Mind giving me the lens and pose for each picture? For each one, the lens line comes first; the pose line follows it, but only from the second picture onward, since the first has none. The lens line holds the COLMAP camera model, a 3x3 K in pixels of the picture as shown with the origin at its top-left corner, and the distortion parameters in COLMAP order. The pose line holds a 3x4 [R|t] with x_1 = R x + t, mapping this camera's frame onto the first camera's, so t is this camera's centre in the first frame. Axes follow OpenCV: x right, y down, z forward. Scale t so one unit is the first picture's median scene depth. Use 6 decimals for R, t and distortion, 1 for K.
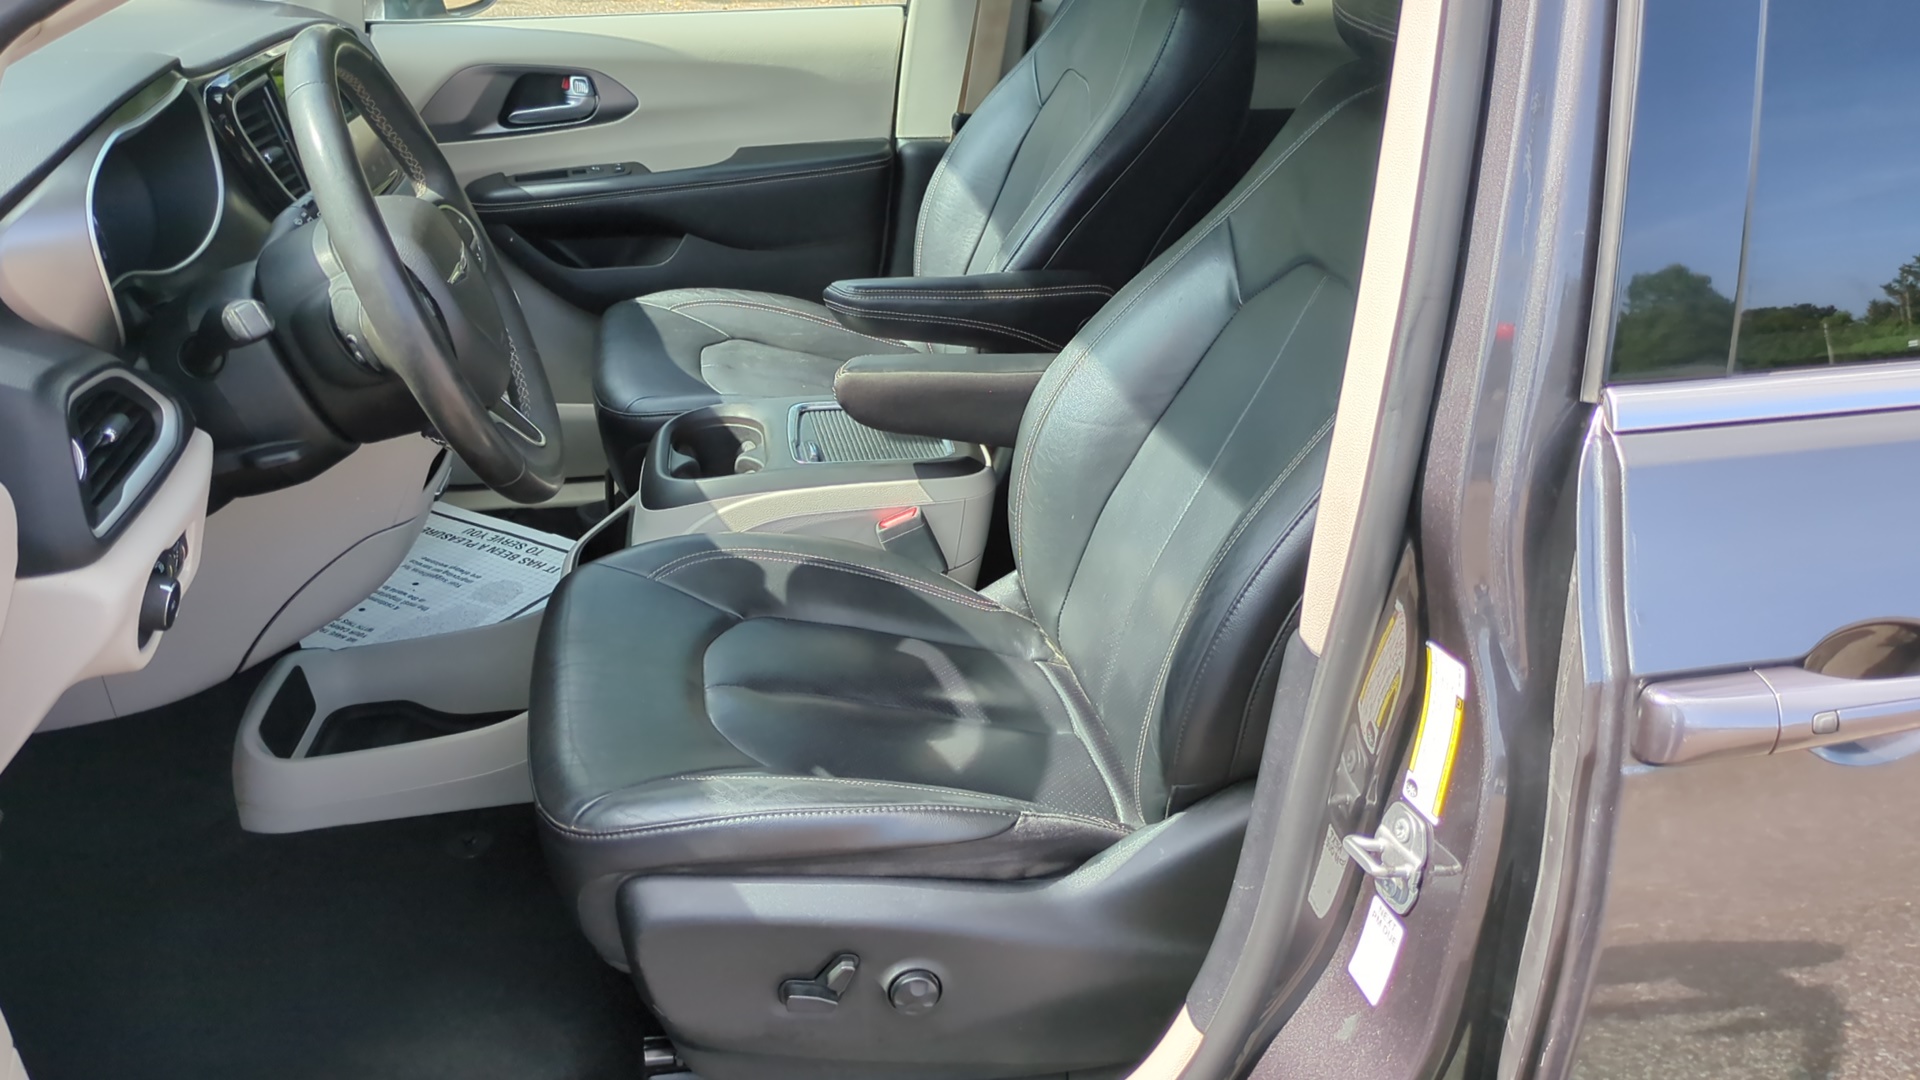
lens RADIAL K [[1655.6, 0, 954.7], [0, 1655.6, 543.4], [0, 0, 1]] dist [0.013120, 0.001342]
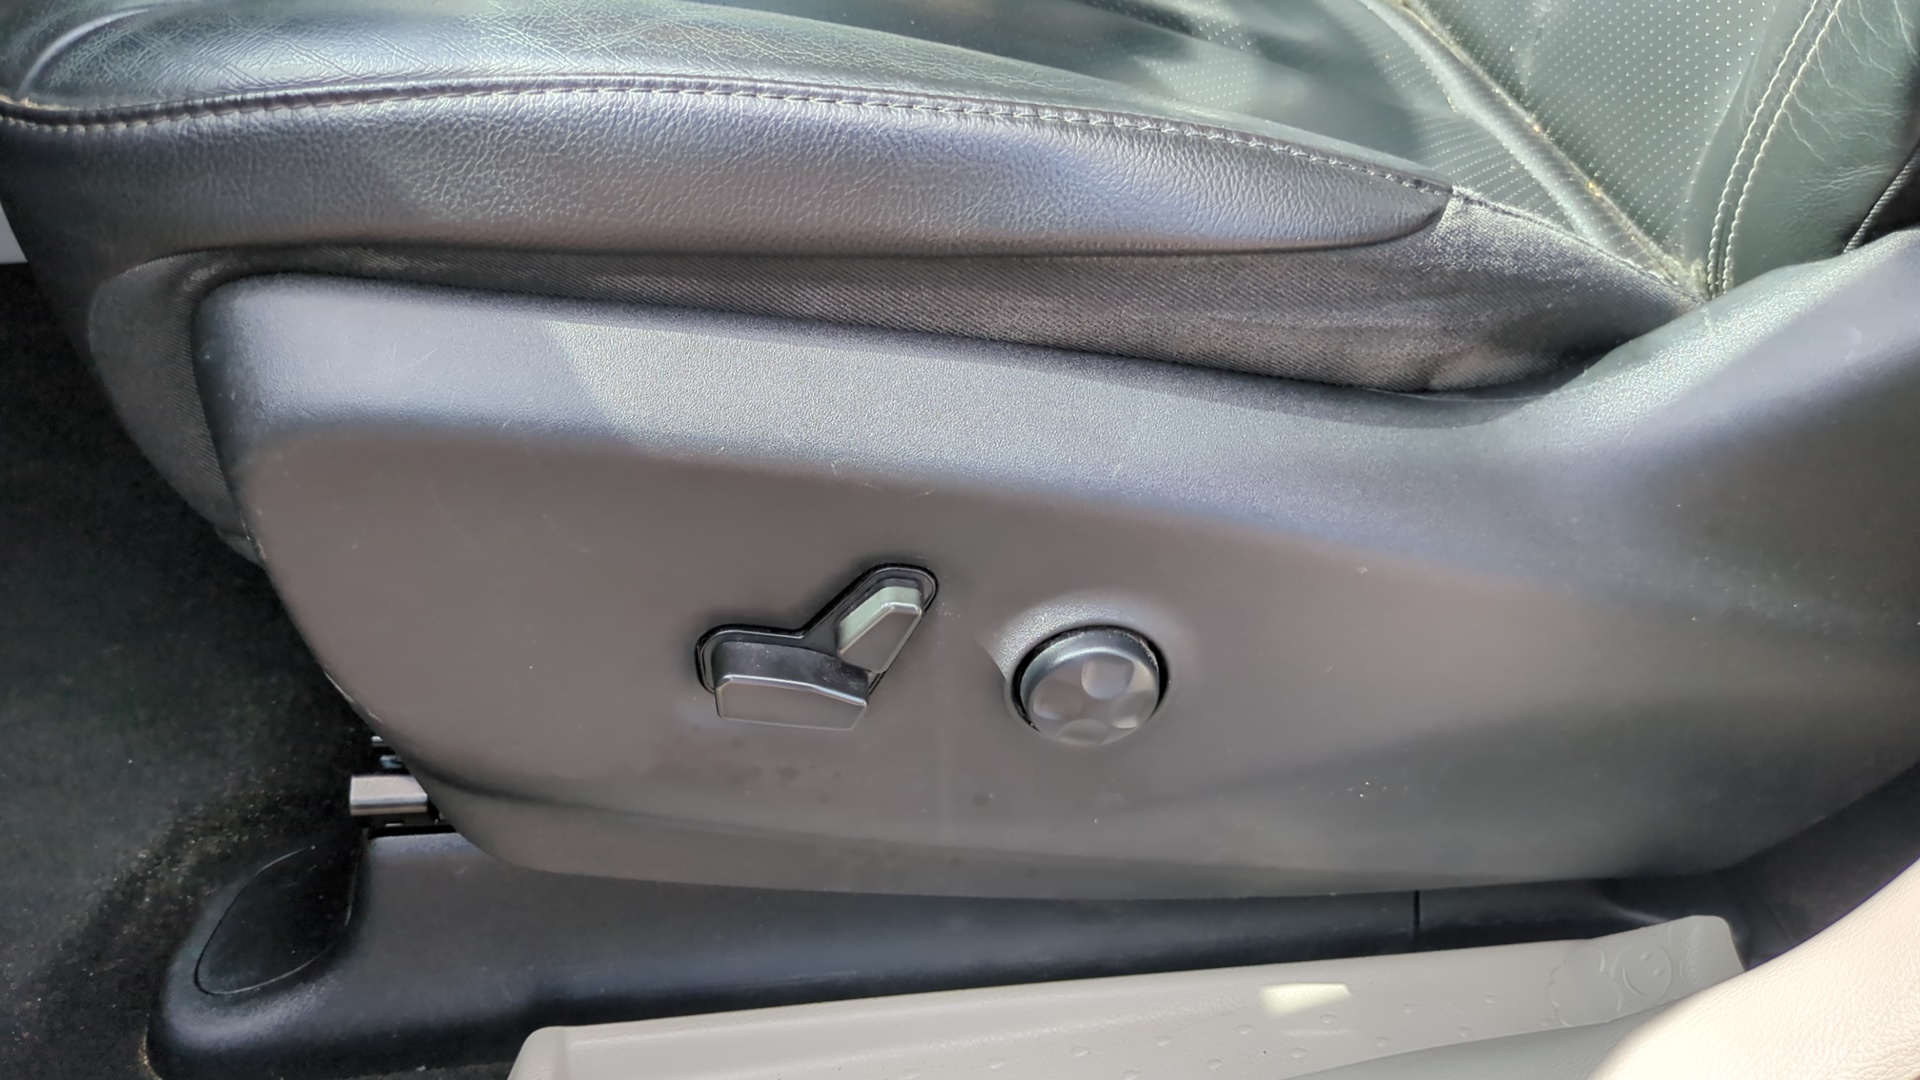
lens RADIAL K [[1655.6, 0, 959.2], [0, 1655.6, 539.6], [0, 0, 1]] dist [0.013120, 0.001342]
pose [[0.996579, 0.072089, -0.040411, -0.039939], [-0.060999, 0.971551, 0.228839, 0.164429], [0.055758, -0.225591, 0.972625, 0.672899]]
